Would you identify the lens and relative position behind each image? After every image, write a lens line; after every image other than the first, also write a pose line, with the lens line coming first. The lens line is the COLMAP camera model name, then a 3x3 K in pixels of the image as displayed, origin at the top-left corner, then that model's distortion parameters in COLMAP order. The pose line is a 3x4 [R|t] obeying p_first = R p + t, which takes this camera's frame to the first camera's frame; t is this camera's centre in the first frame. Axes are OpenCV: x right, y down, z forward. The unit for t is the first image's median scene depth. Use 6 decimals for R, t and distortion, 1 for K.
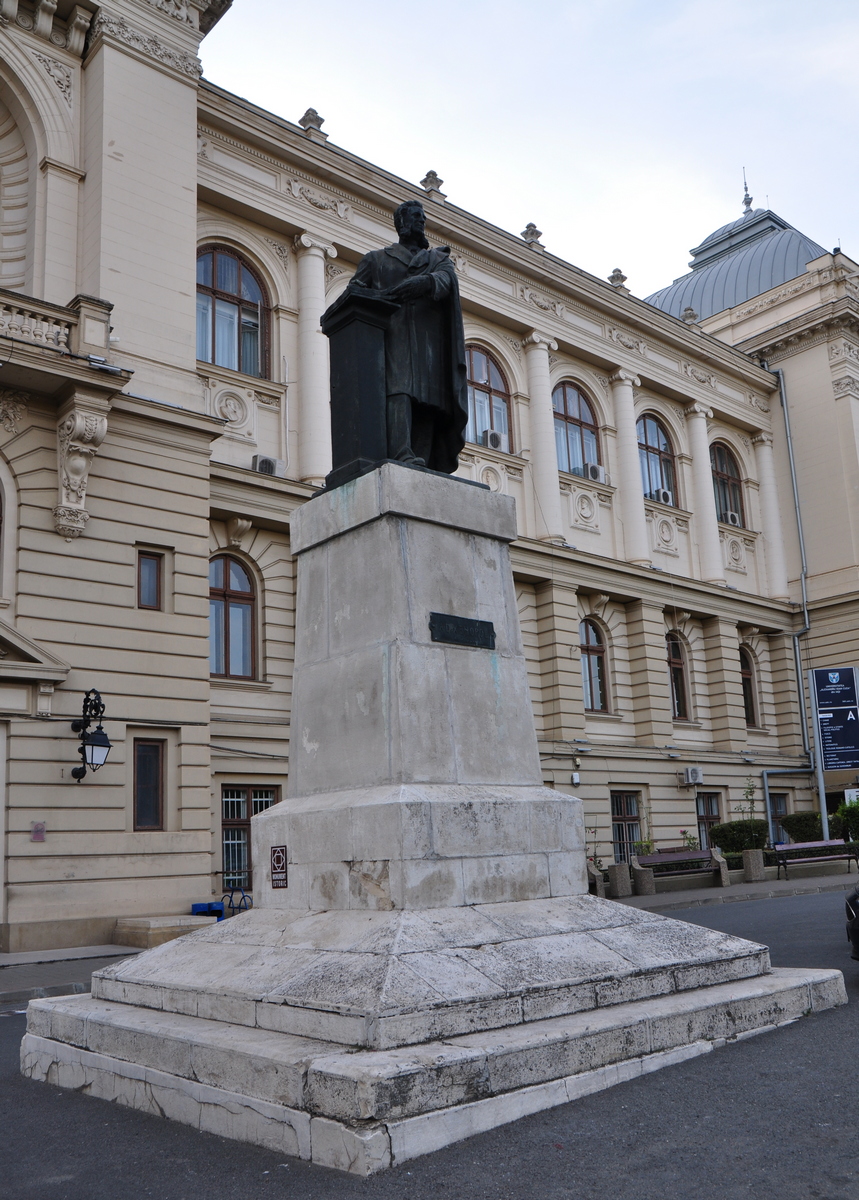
lens RADIAL K [[1066.1, 0, 437.2], [0, 1066.1, 648.8], [0, 0, 1]] dist [-0.069599, 0.038031]
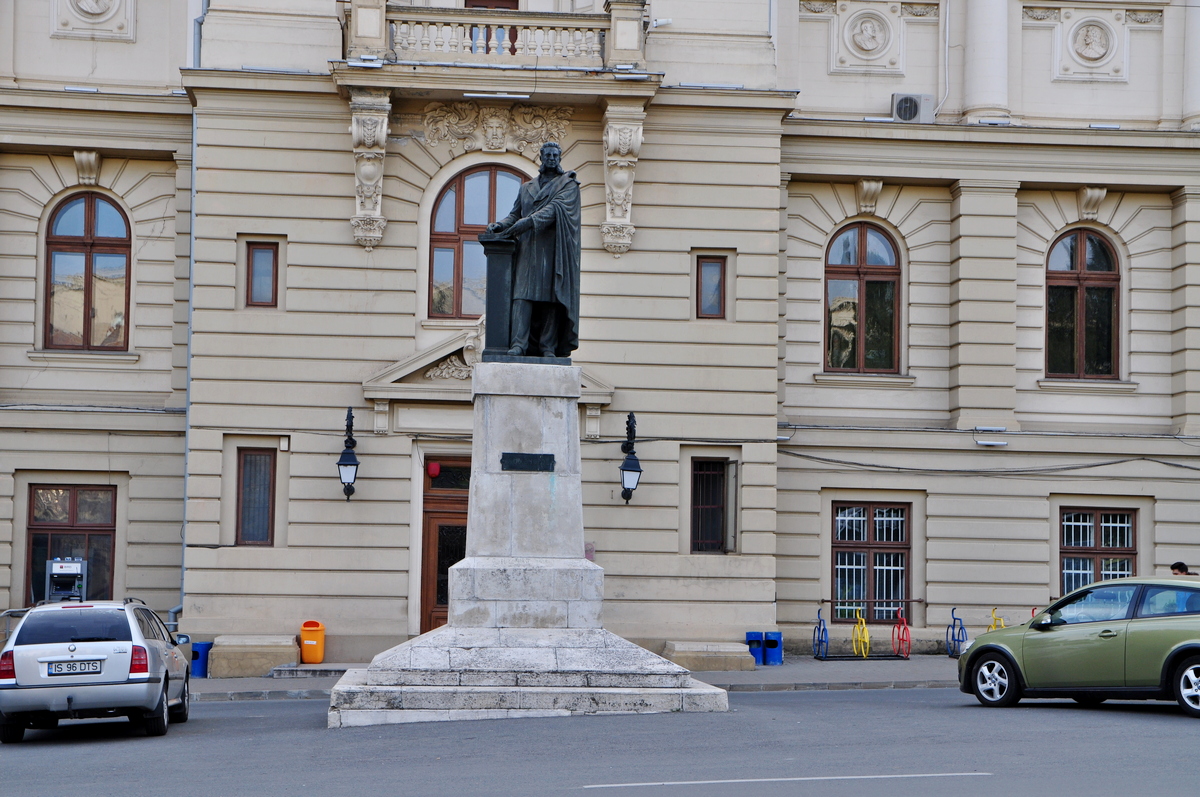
lens RADIAL K [[2072.5, 0, 600.3], [0, 2072.5, 398.5], [0, 0, 1]] dist [0.194506, 0.000000]
pose [[0.811590, 0.007082, -0.584184, 0.838157], [0.061863, 0.993263, 0.097985, -0.177841], [0.580942, -0.115663, 0.805685, -0.627614]]
